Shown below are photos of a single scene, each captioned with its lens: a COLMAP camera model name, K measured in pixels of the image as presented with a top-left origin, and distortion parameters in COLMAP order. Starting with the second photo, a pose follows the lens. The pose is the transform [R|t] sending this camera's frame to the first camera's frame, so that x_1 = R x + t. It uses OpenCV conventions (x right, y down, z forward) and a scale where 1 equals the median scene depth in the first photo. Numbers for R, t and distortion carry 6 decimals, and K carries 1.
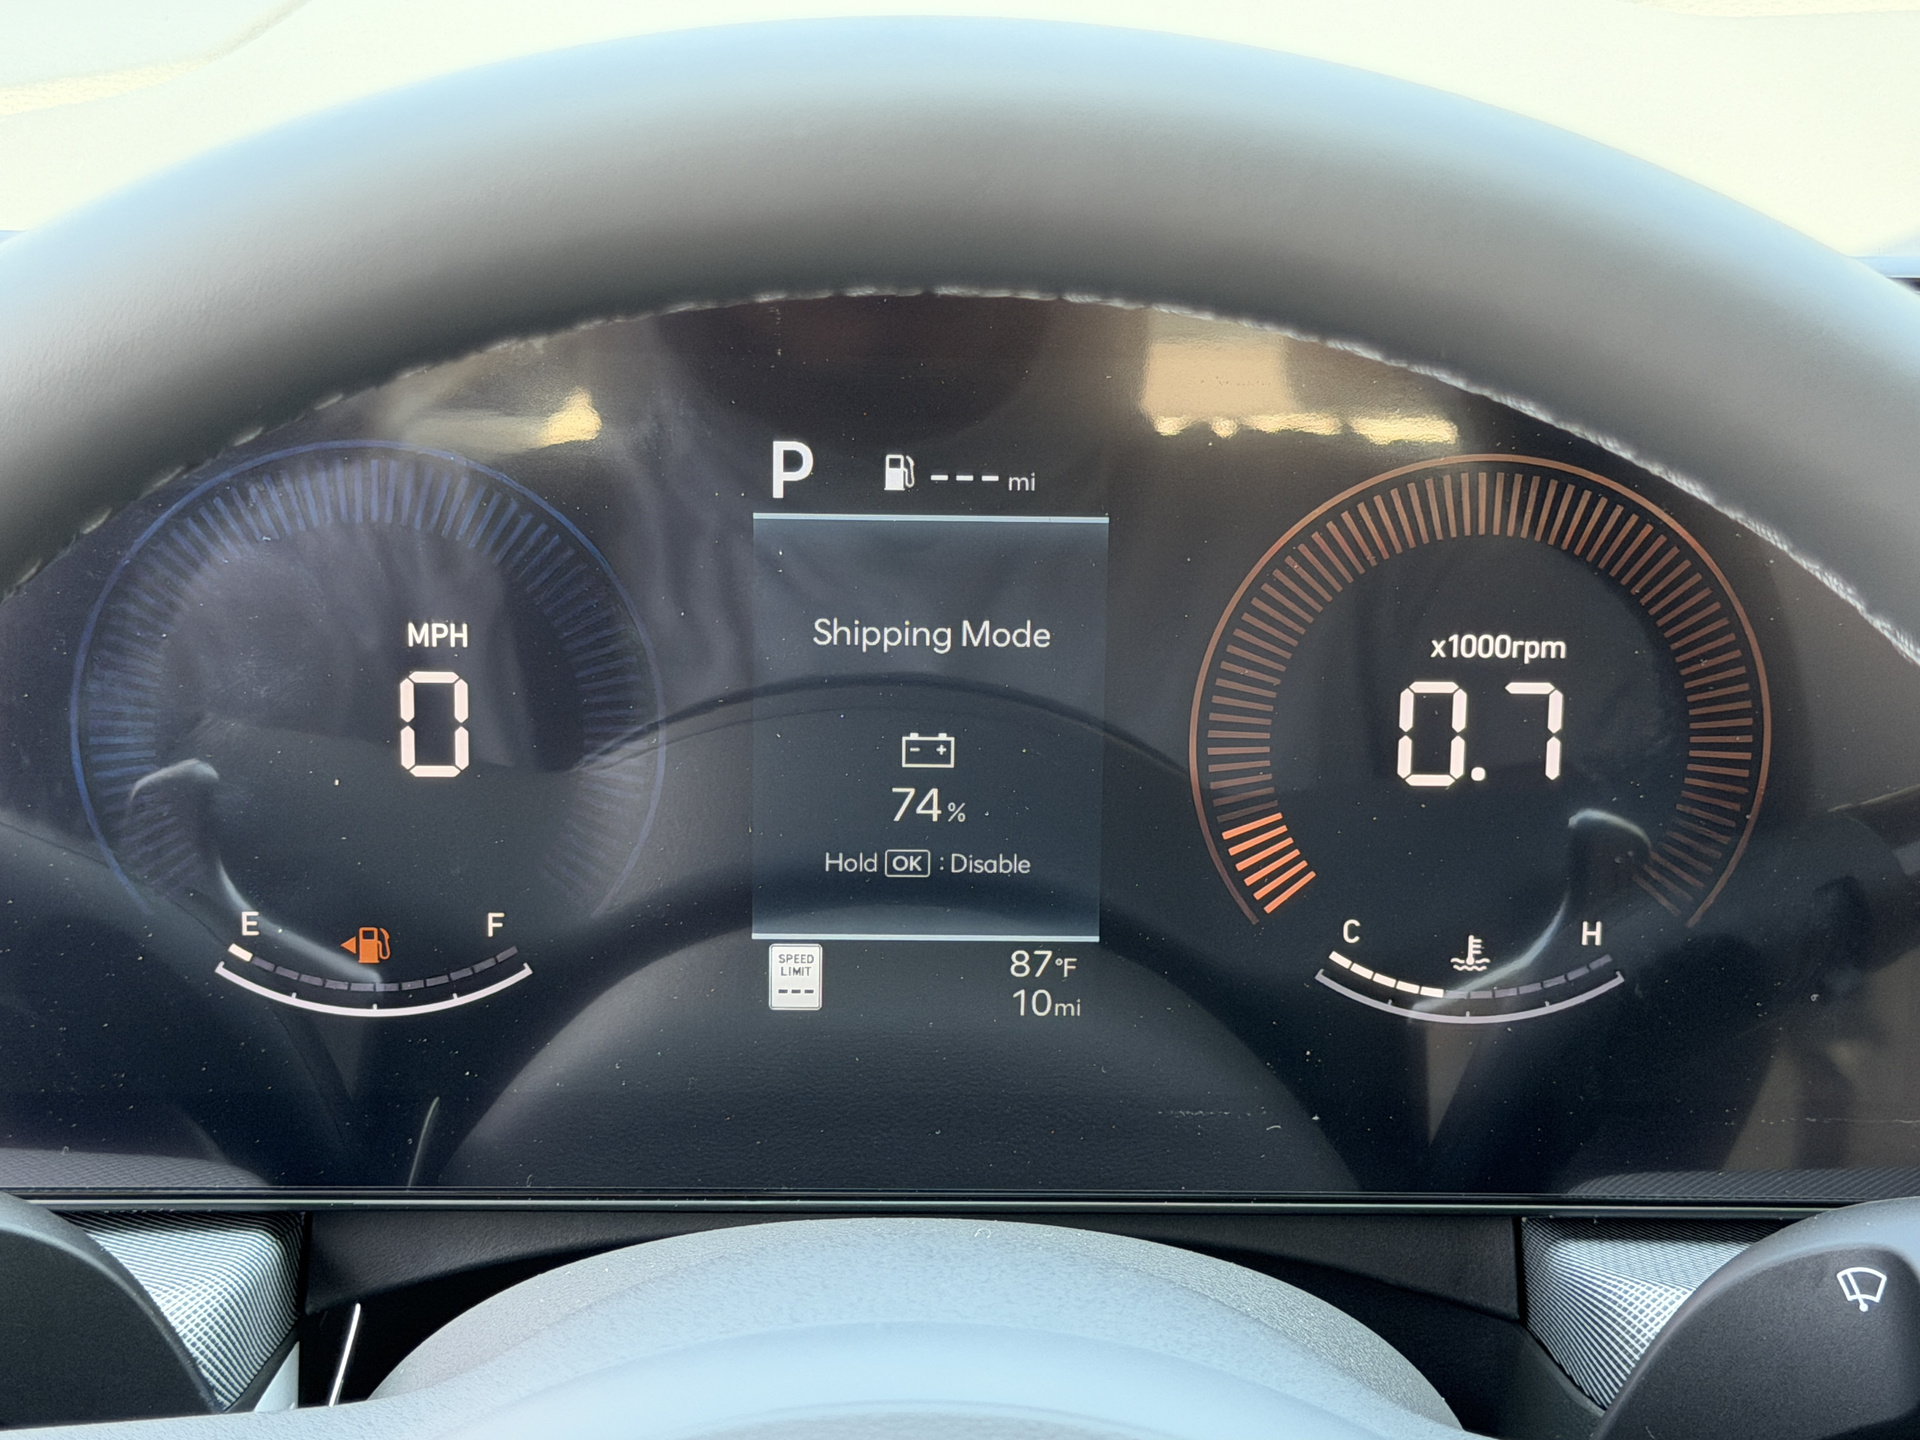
lens RADIAL K [[3691.9, 0, 966.0], [0, 3691.9, 729.8], [0, 0, 1]] dist [0.060753, 0.000000]
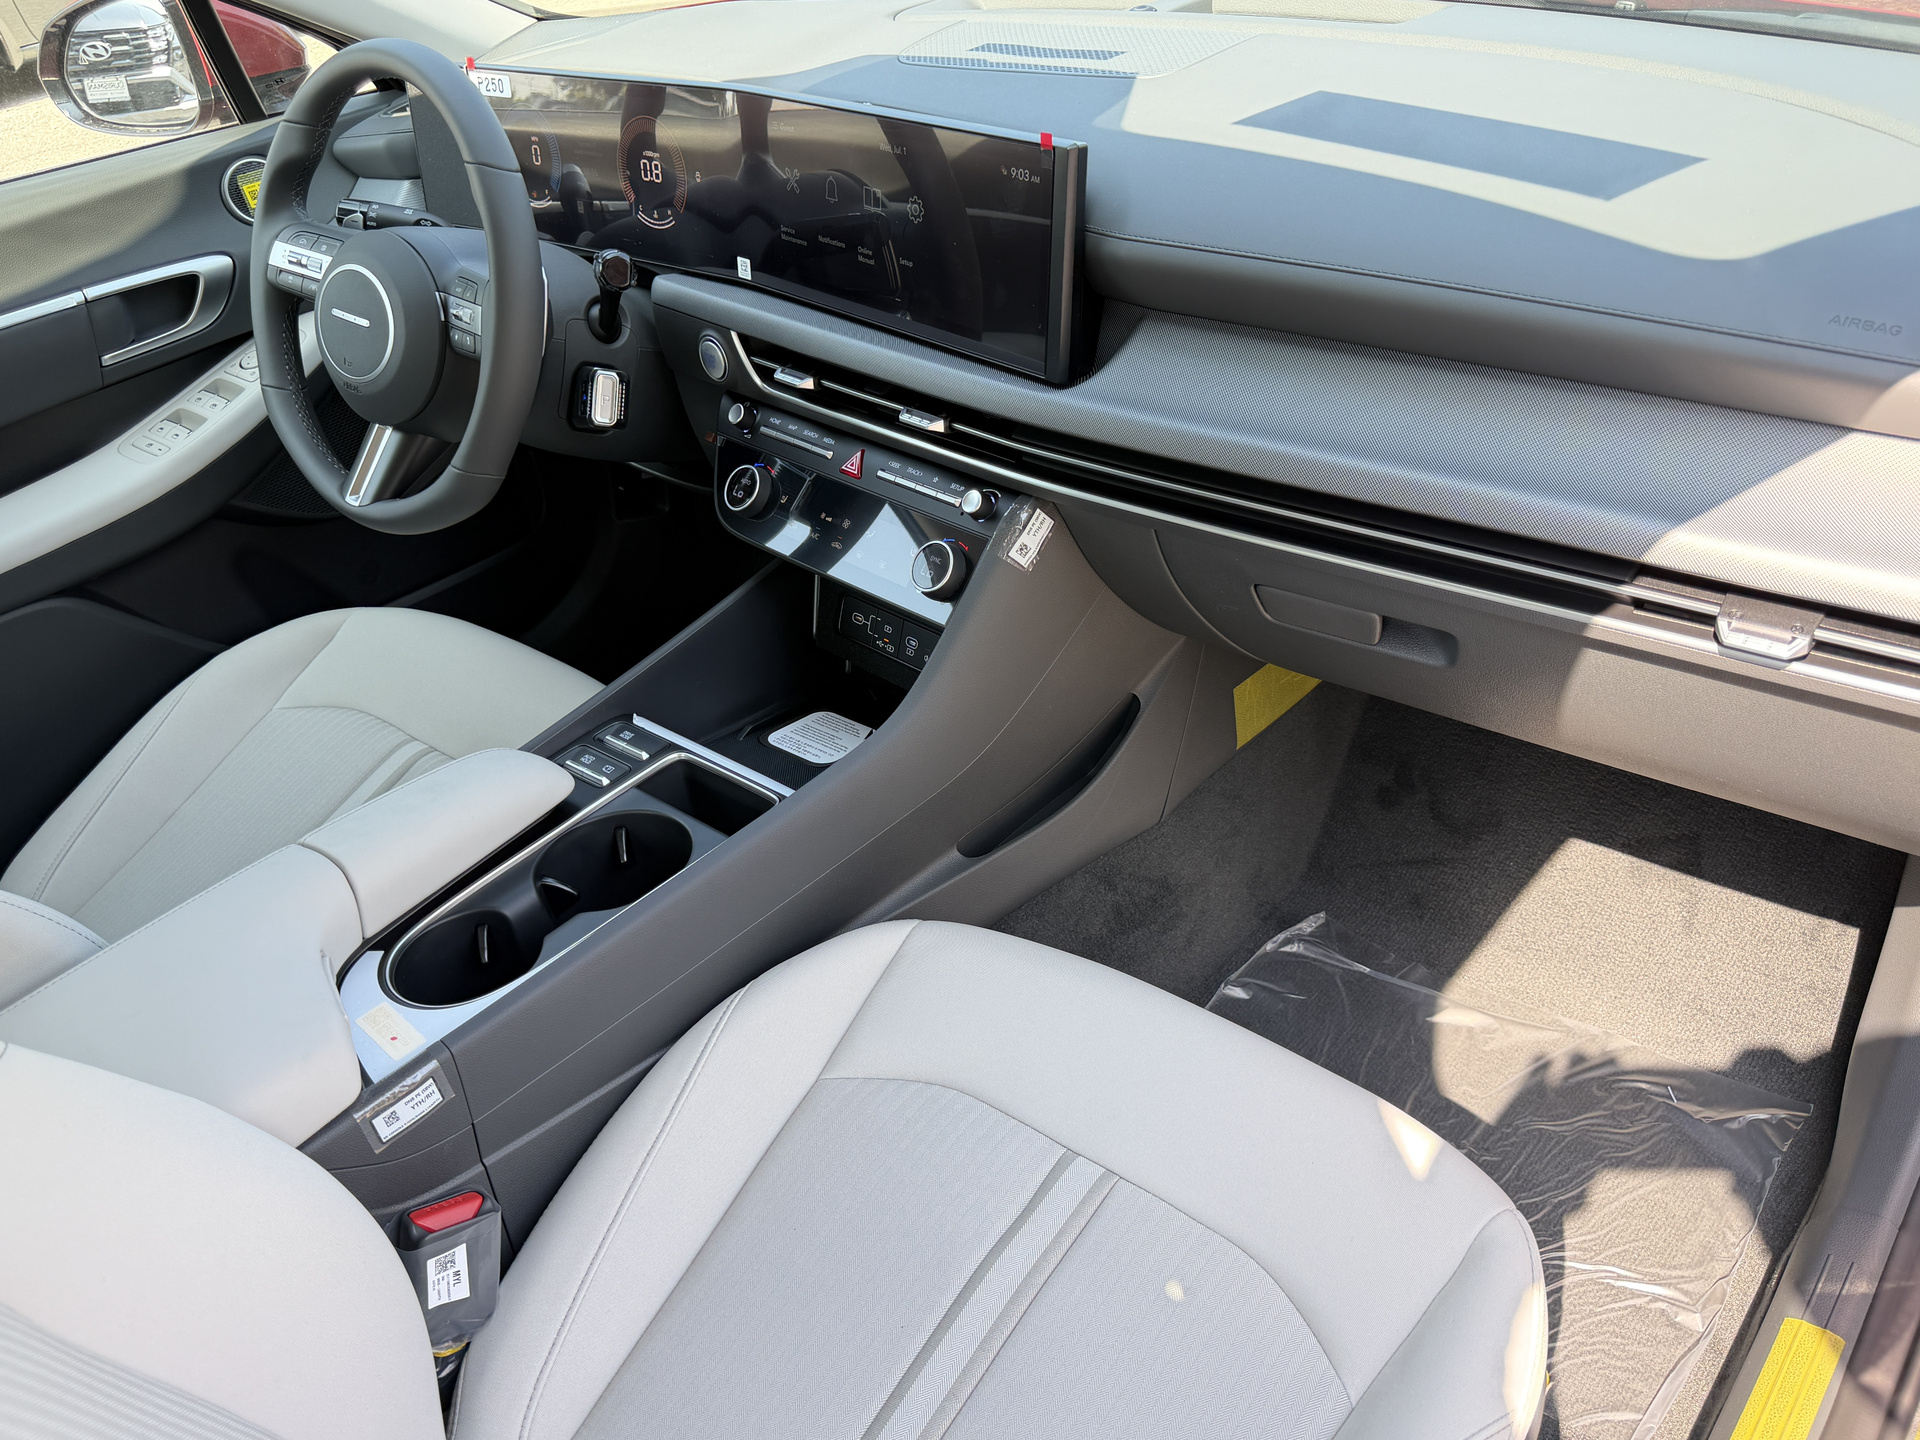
lens RADIAL K [[1517.6, 0, 939.8], [0, 1517.6, 757.8], [0, 0, 1]] dist [0.050413, -0.021004]
pose [[0.737961, 0.307288, -0.600822, 2.096982], [-0.103886, 0.931430, 0.348778, -0.024644], [0.666799, -0.194968, 0.719282, -0.521847]]
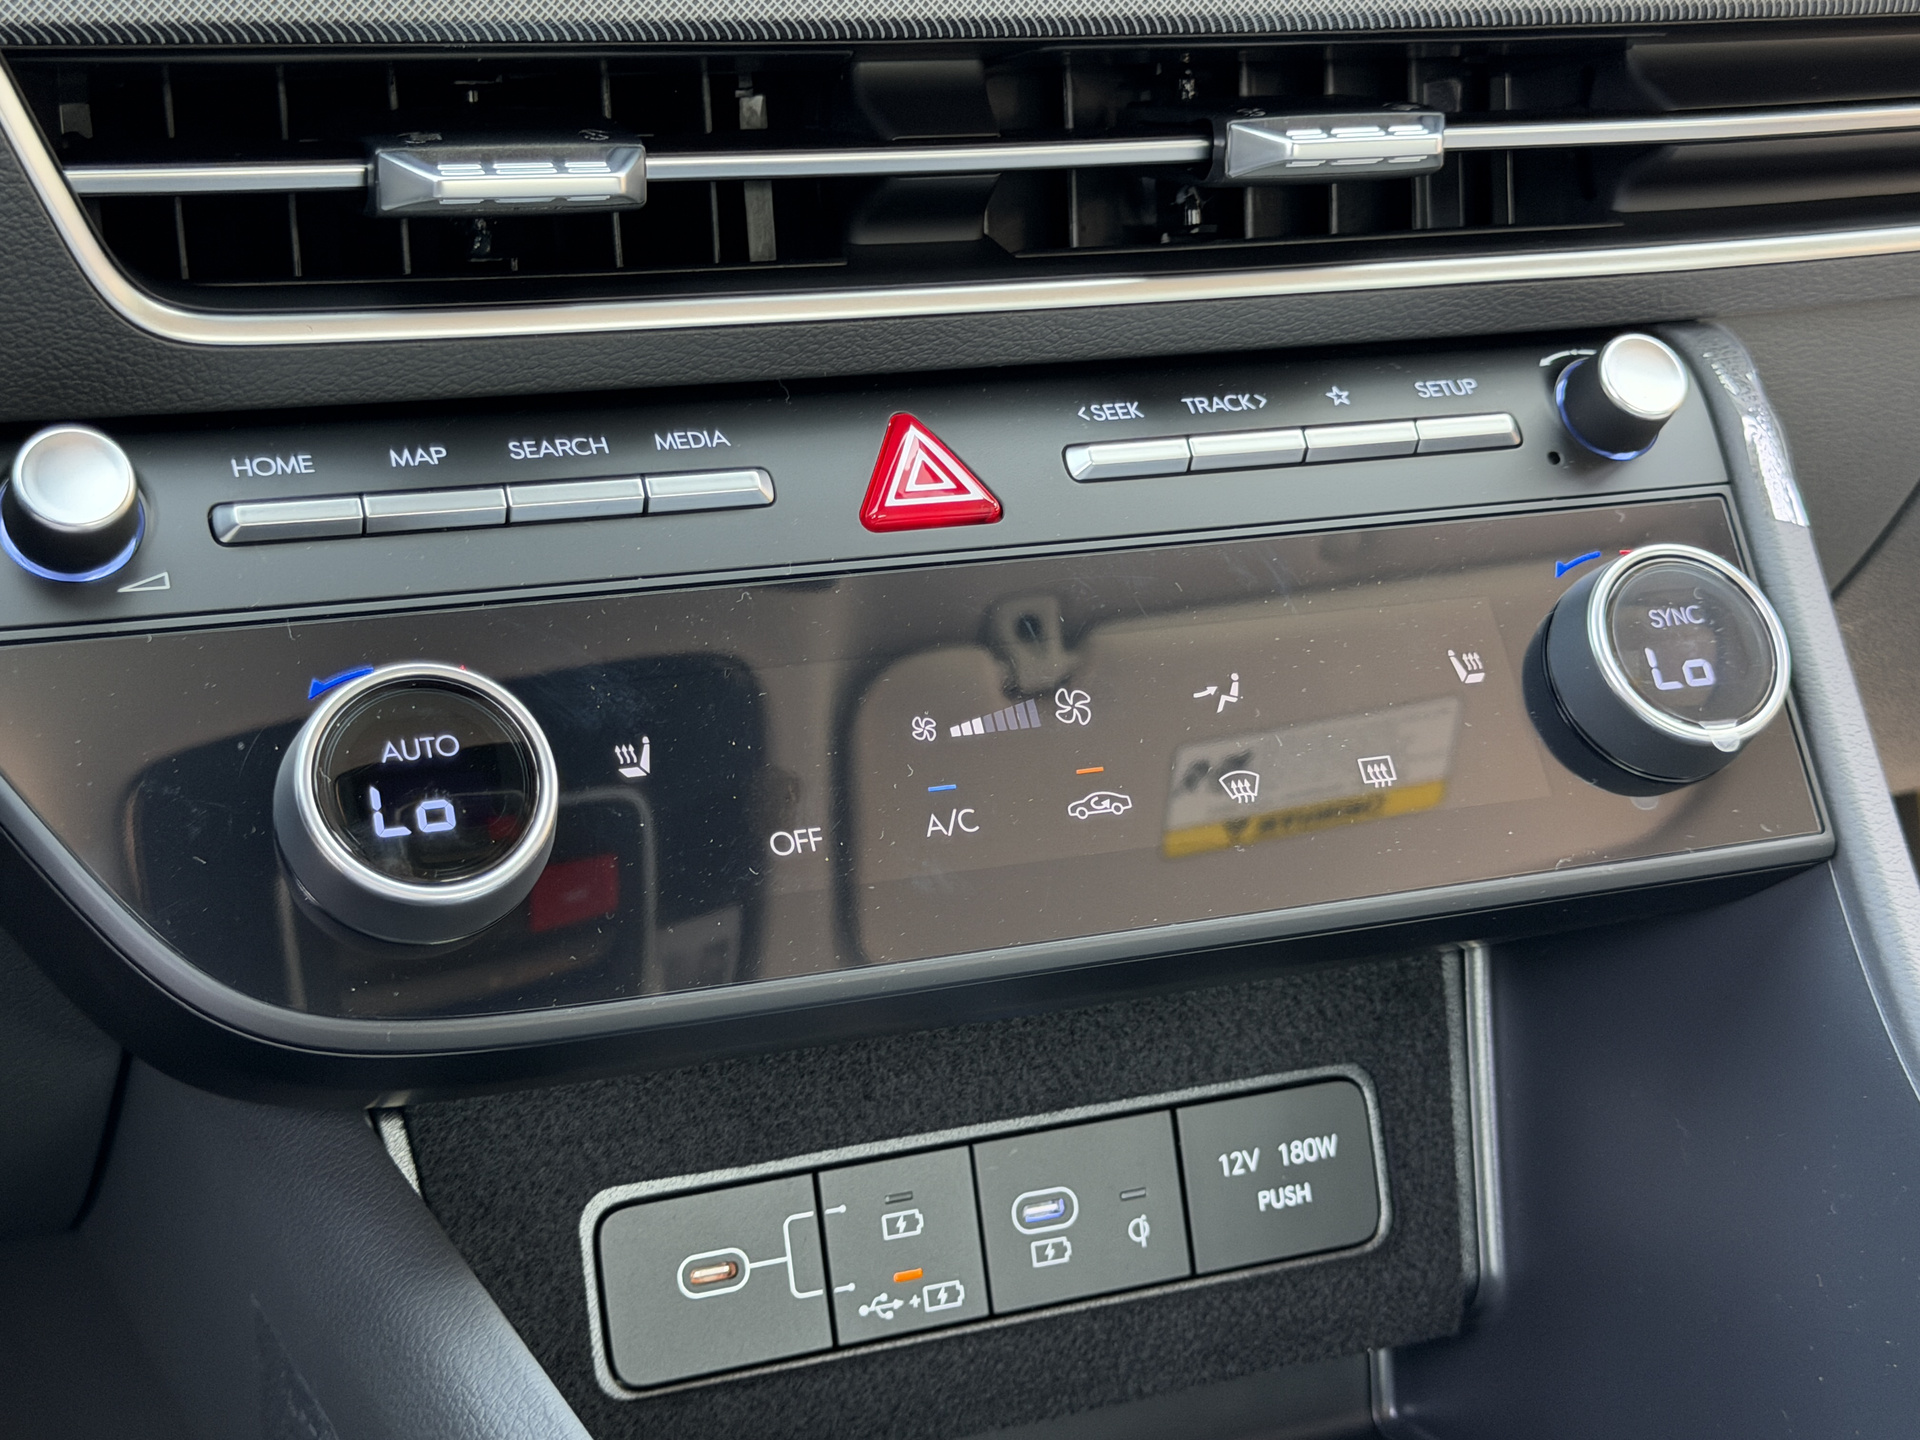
lens RADIAL K [[2997.1, 0, 974.0], [0, 2997.1, 694.0], [0, 0, 1]] dist [0.126439, 0.000000]
pose [[0.884509, -0.137102, 0.445924, 0.245219], [0.126056, 0.990525, 0.054504, 0.353998], [-0.449171, 0.008003, 0.893410, 0.147478]]
